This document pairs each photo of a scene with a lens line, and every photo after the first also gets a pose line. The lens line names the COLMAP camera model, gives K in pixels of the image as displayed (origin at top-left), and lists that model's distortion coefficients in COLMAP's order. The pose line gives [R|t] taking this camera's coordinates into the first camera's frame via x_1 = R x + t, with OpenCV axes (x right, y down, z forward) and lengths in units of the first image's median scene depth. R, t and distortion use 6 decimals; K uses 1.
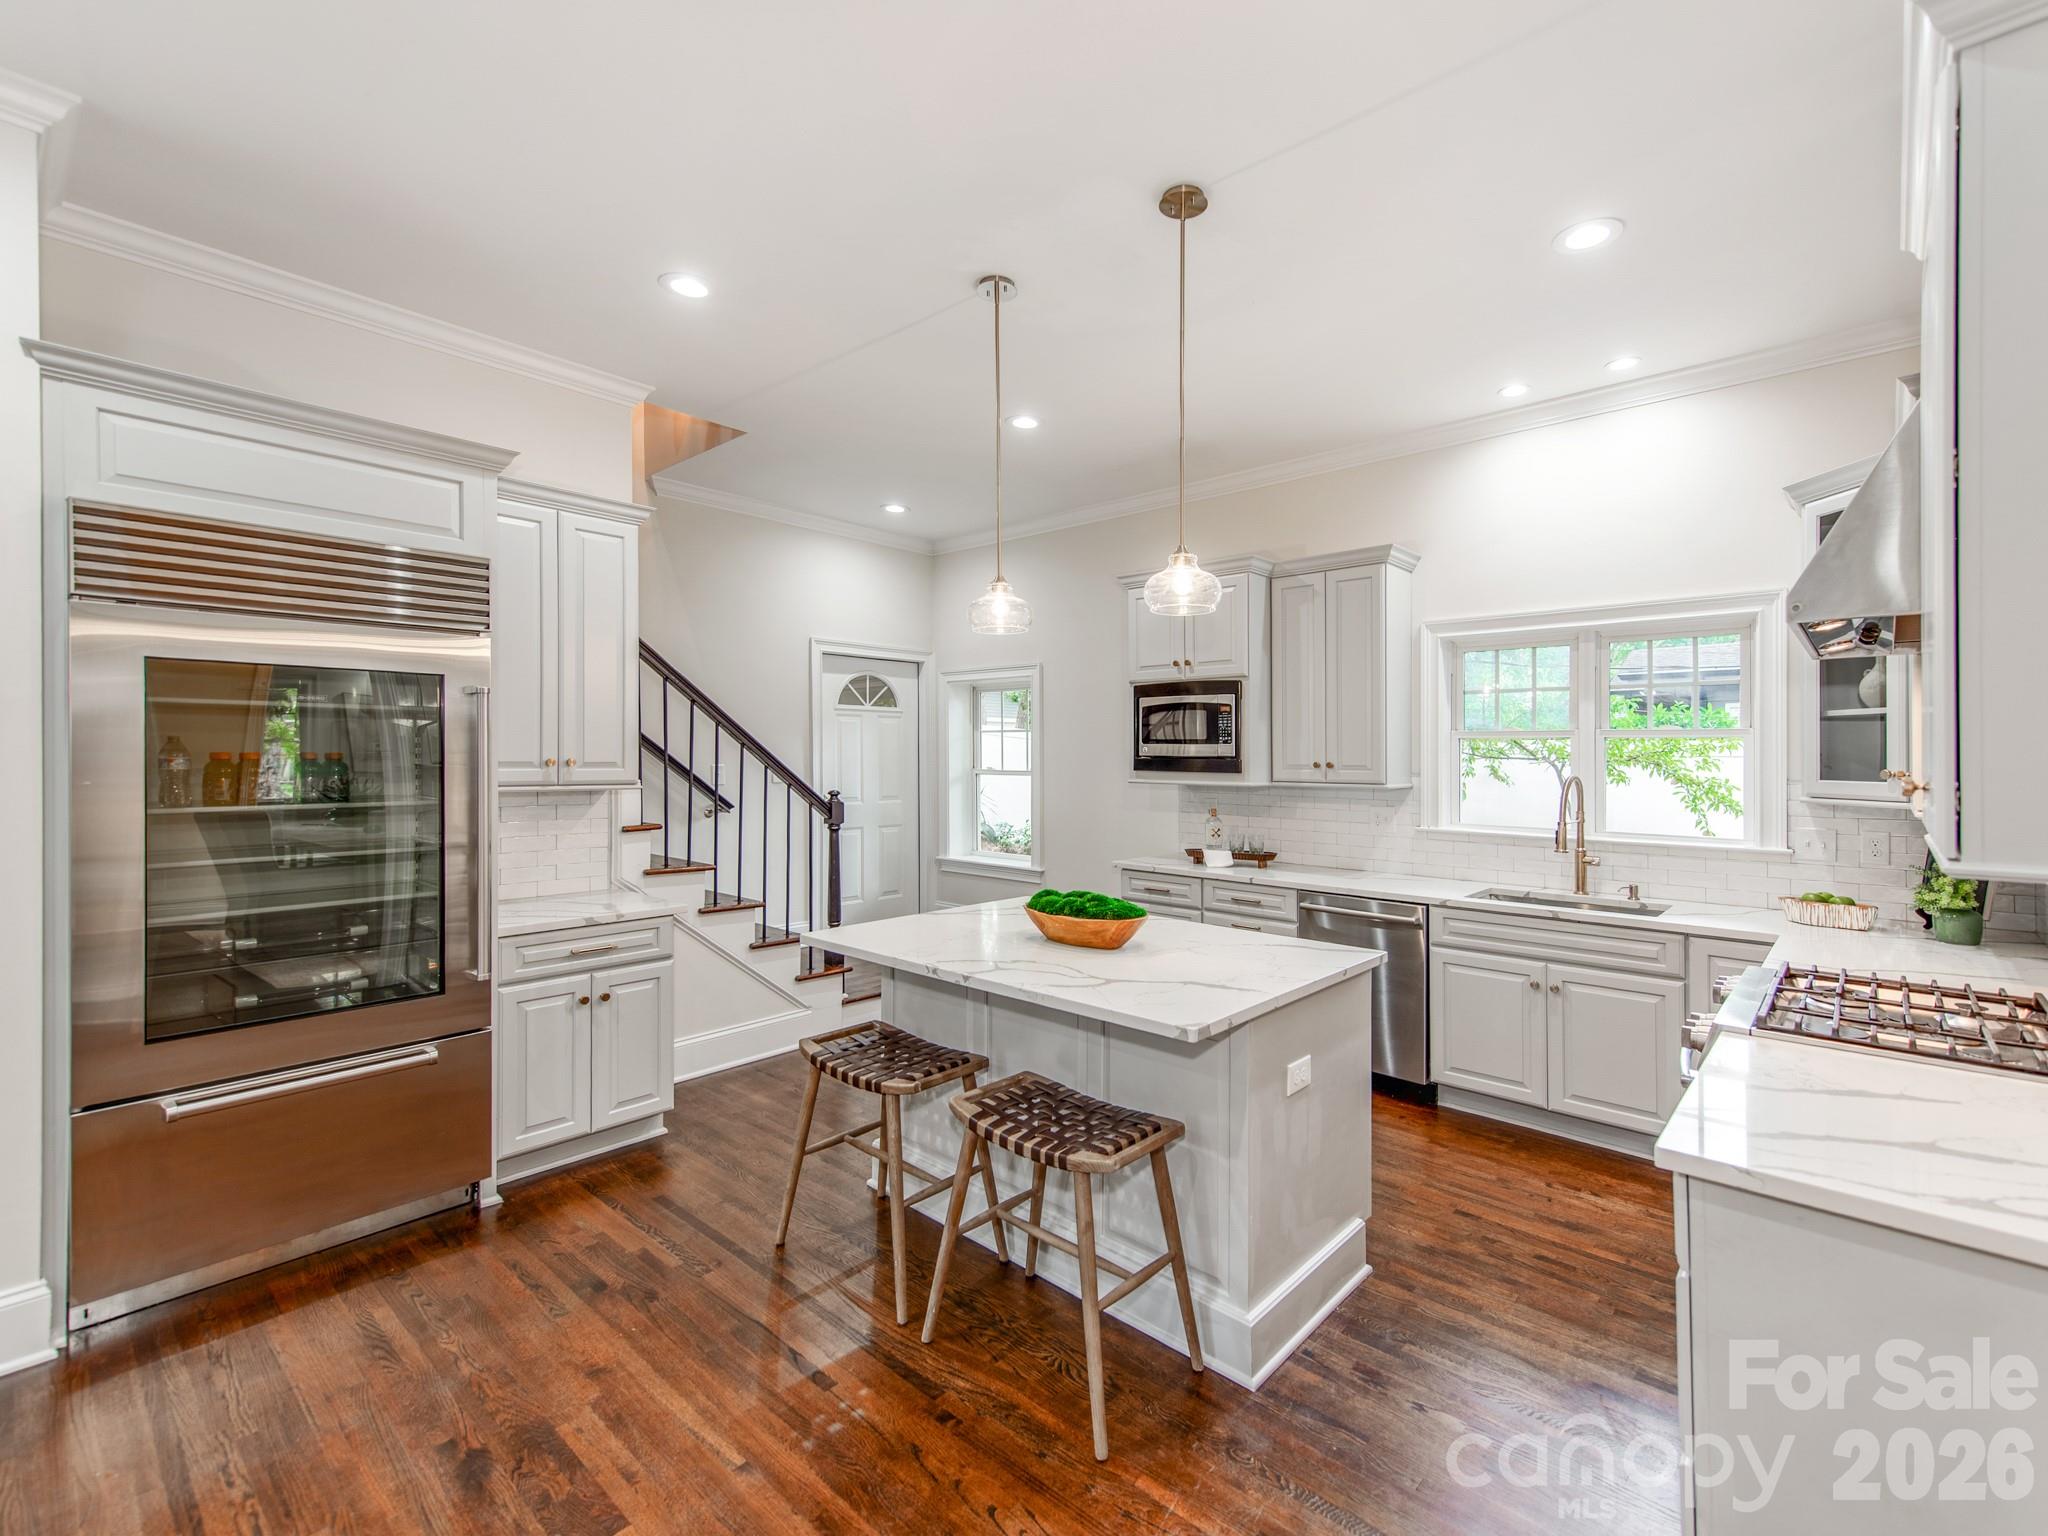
lens RADIAL K [[854.5, 0, 1090.1], [0, 854.5, 764.3], [0, 0, 1]] dist [0.004484, 0.000052]
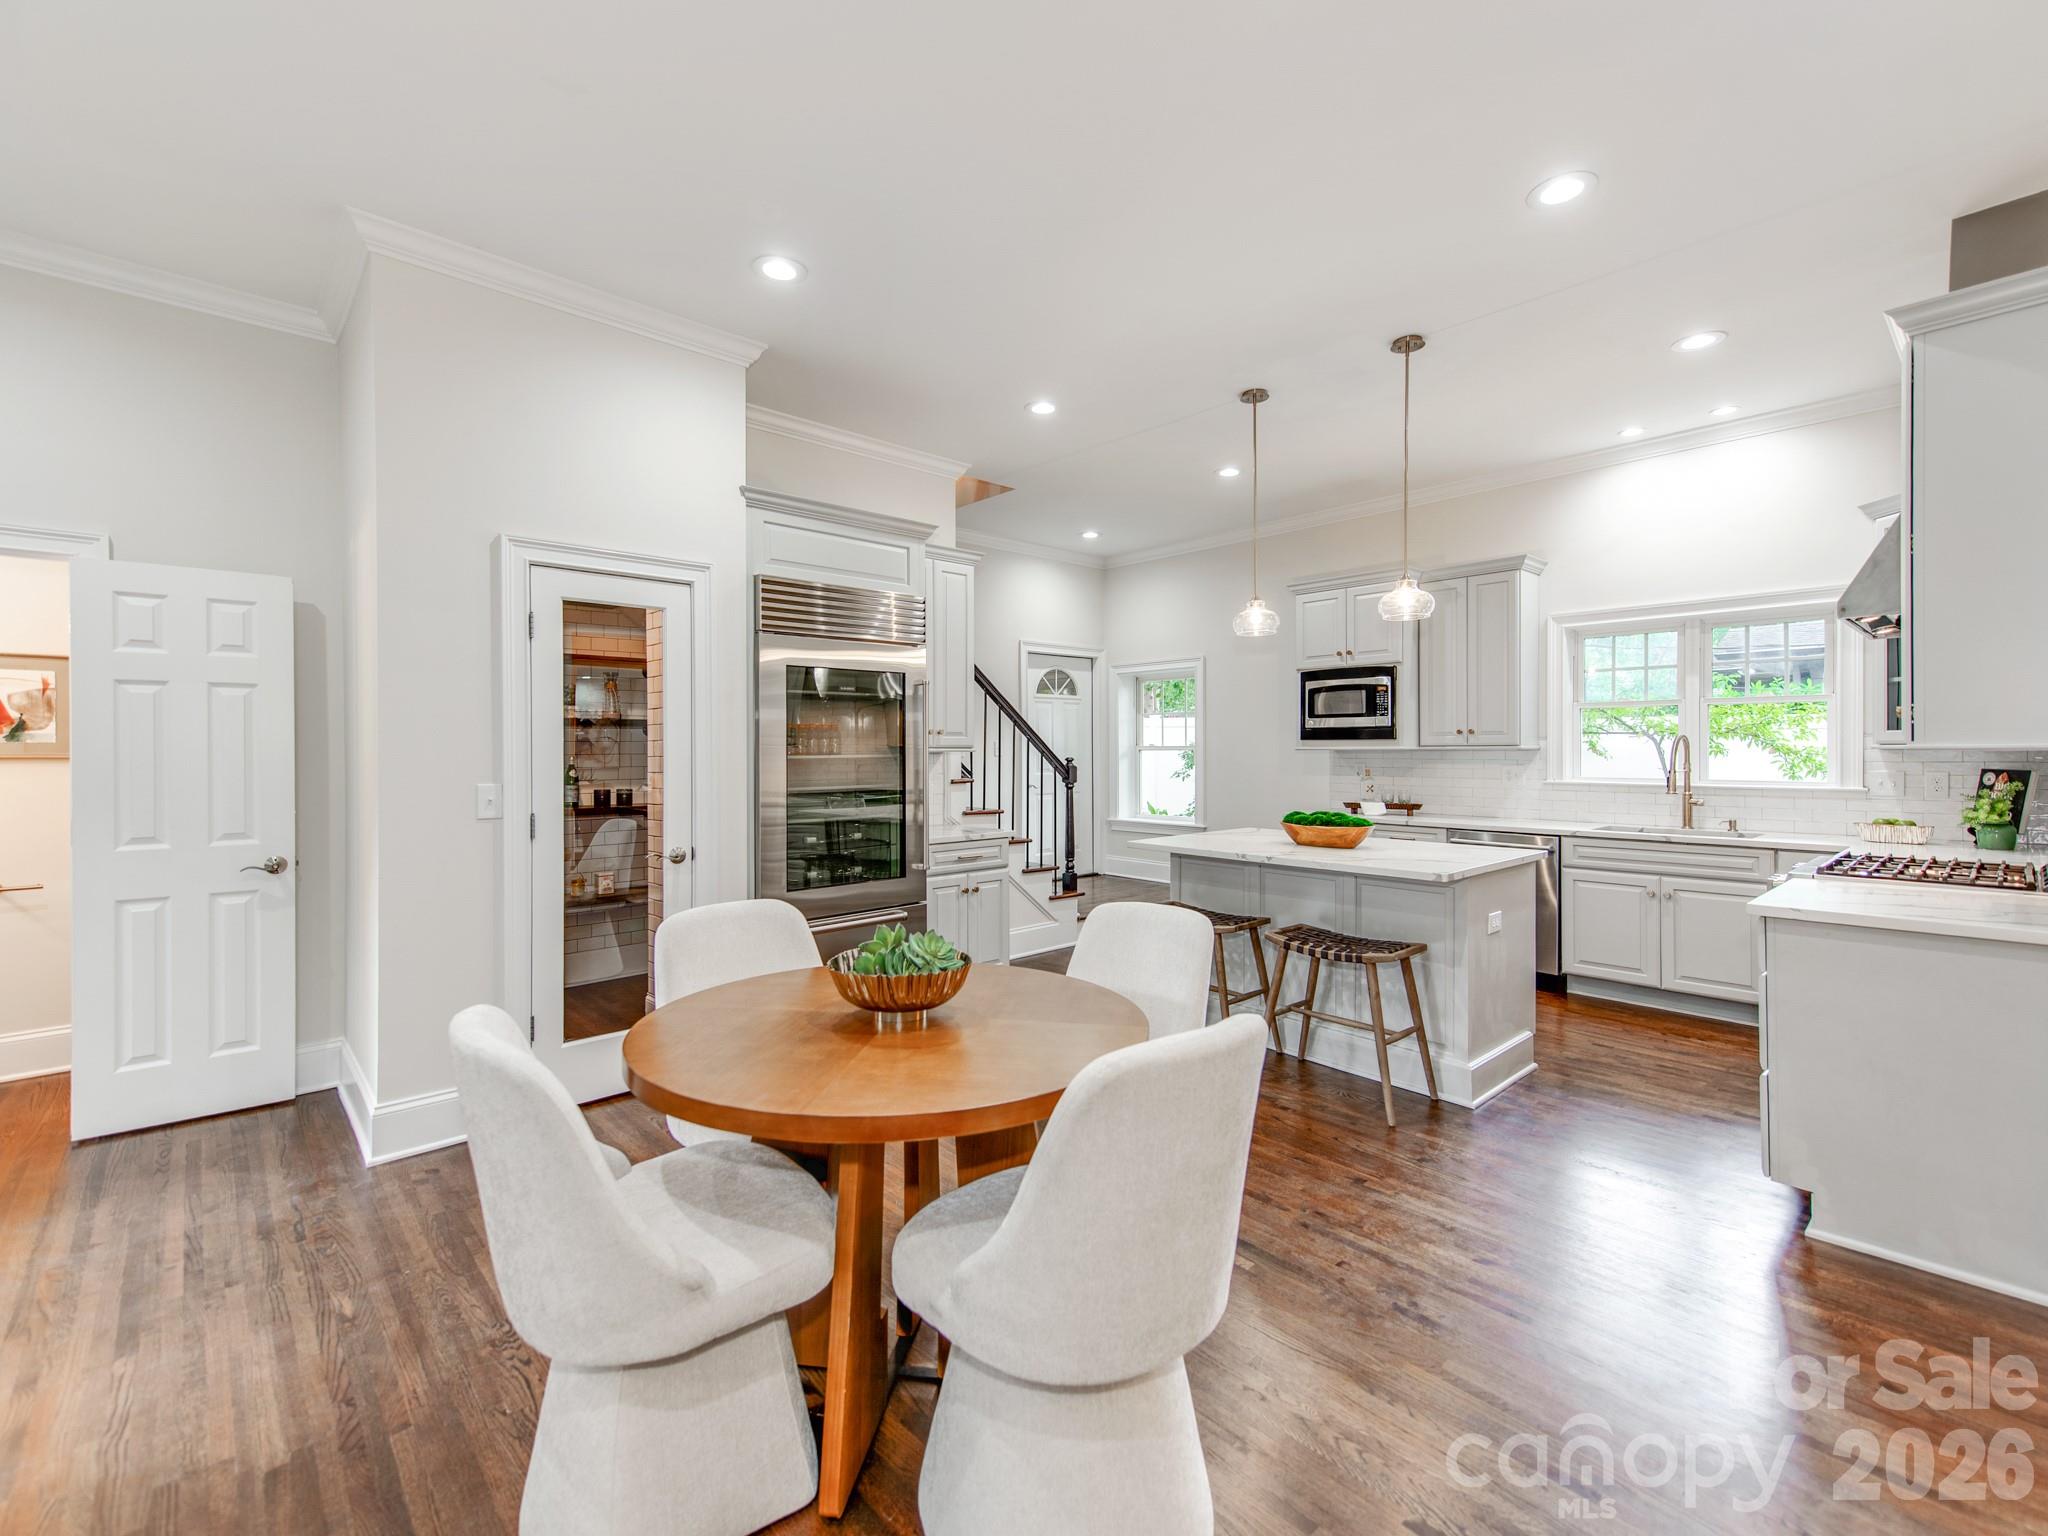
lens RADIAL K [[855.6, 0, 1035.3], [0, 855.6, 774.0], [0, 0, 1]] dist [-0.001493, -0.000503]
pose [[0.993115, -0.008947, -0.116798, -0.238822], [0.011055, 0.999787, 0.017410, 0.039423], [0.116617, -0.018581, 0.993003, -0.370442]]
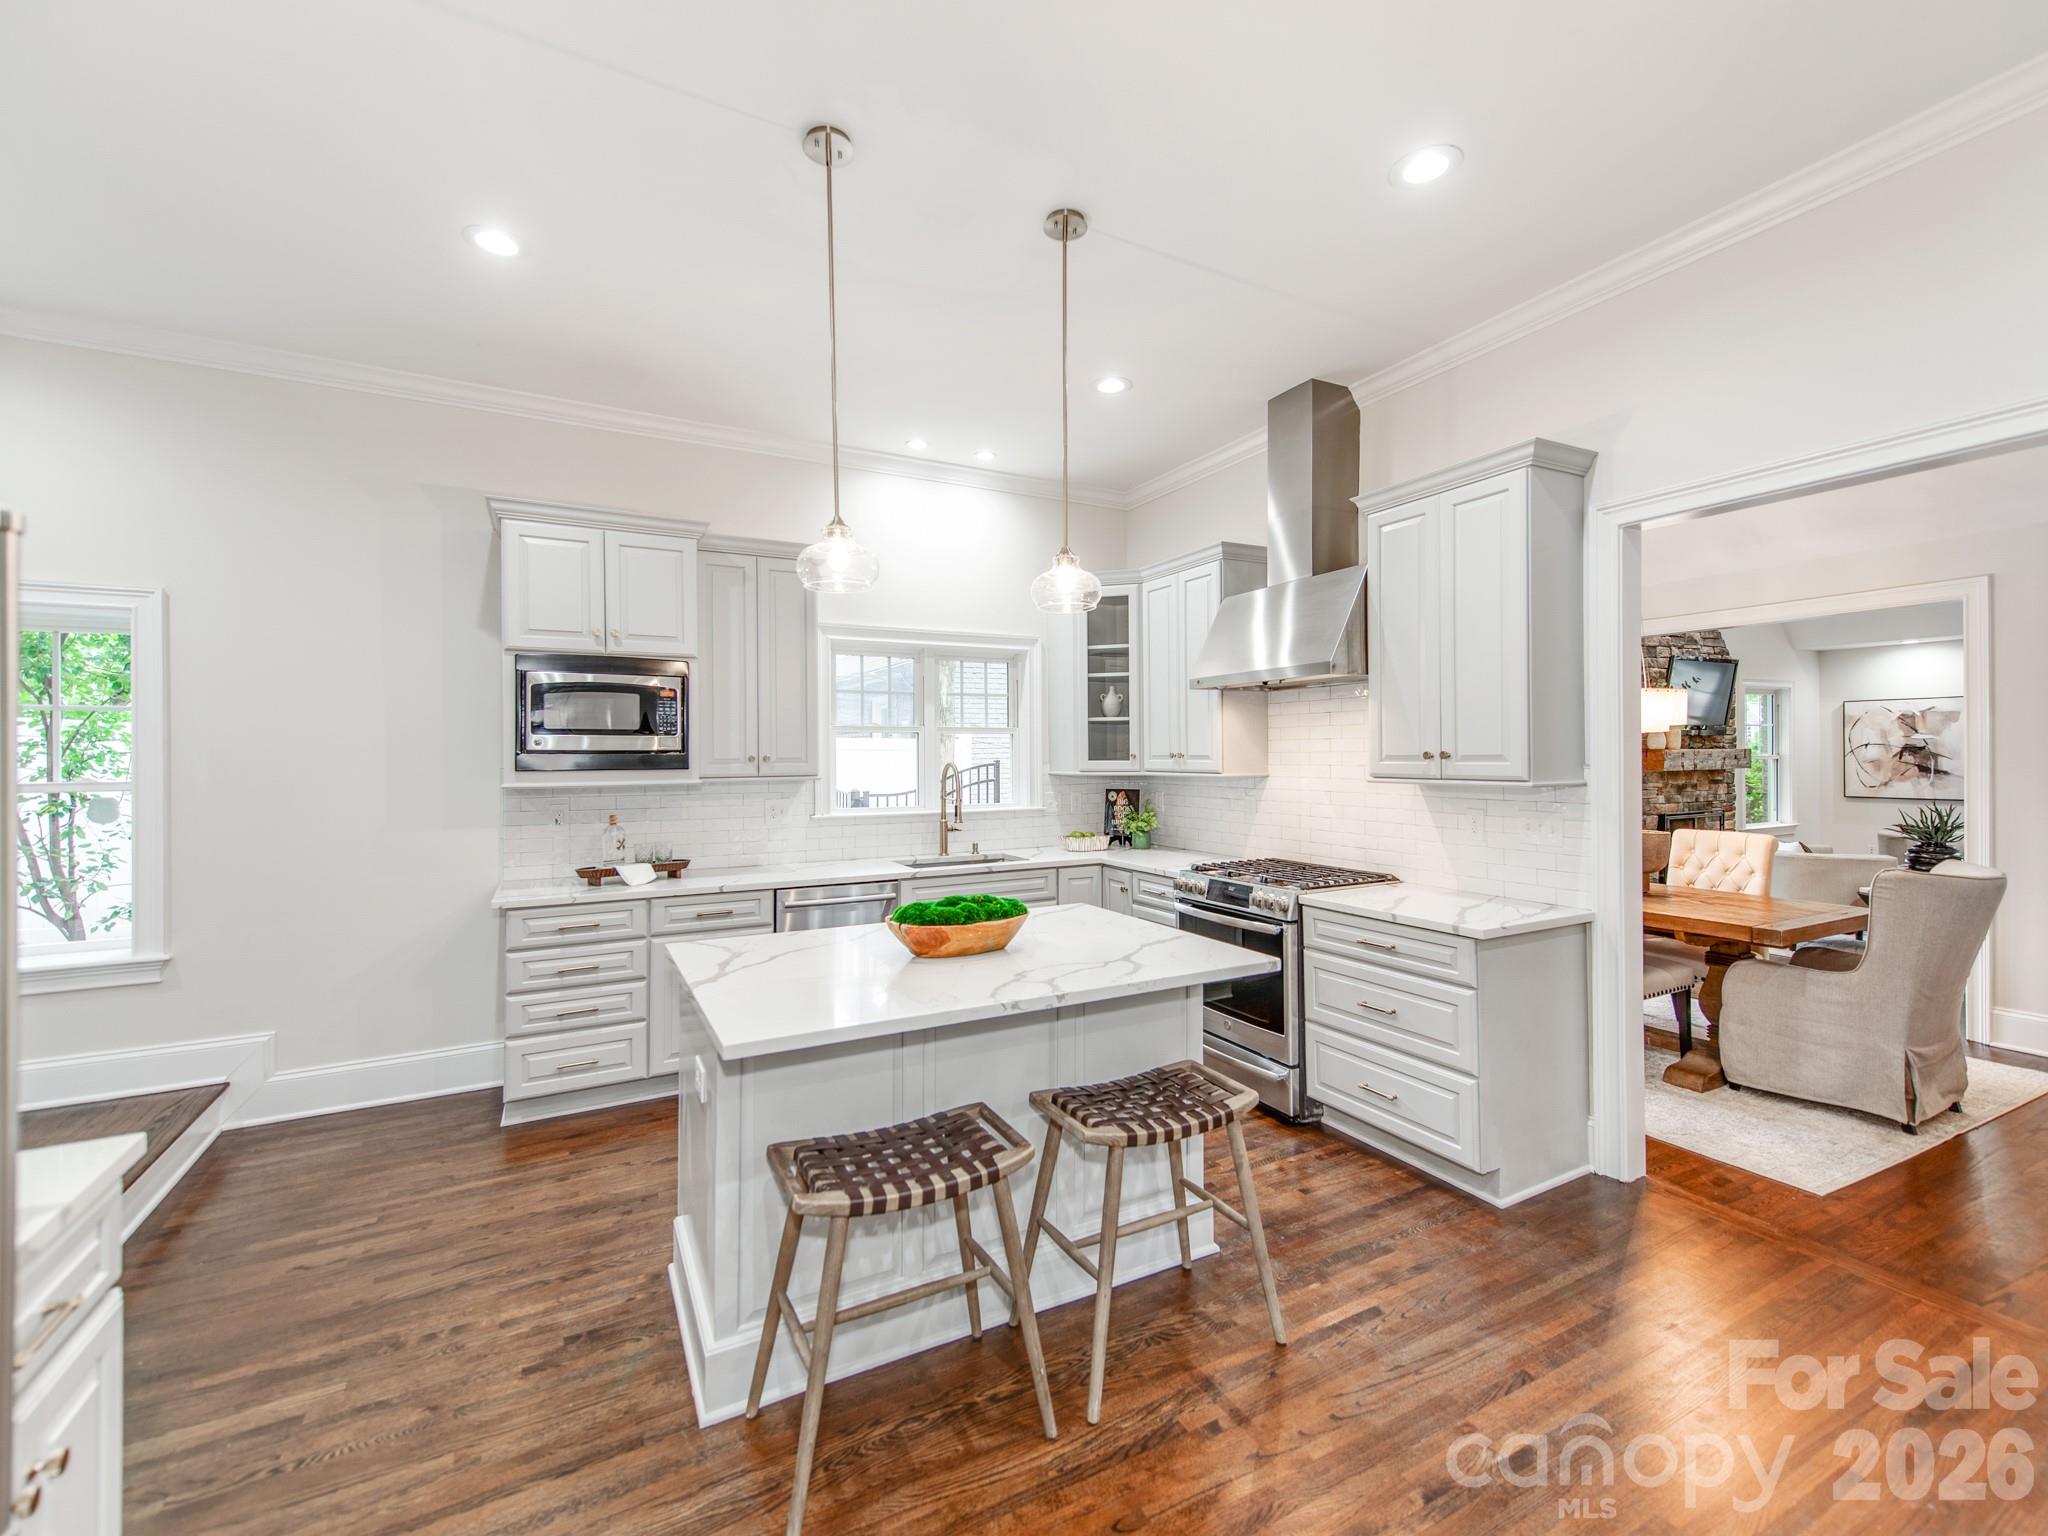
lens RADIAL K [[872.9, 0, 990.4], [0, 872.9, 759.1], [0, 0, 1]] dist [0.013879, -0.000658]
pose [[0.388042, -0.016578, 0.921493, -0.603060], [0.018985, 0.999770, 0.009992, -0.003680], [-0.921446, 0.013617, 0.388267, 0.432360]]
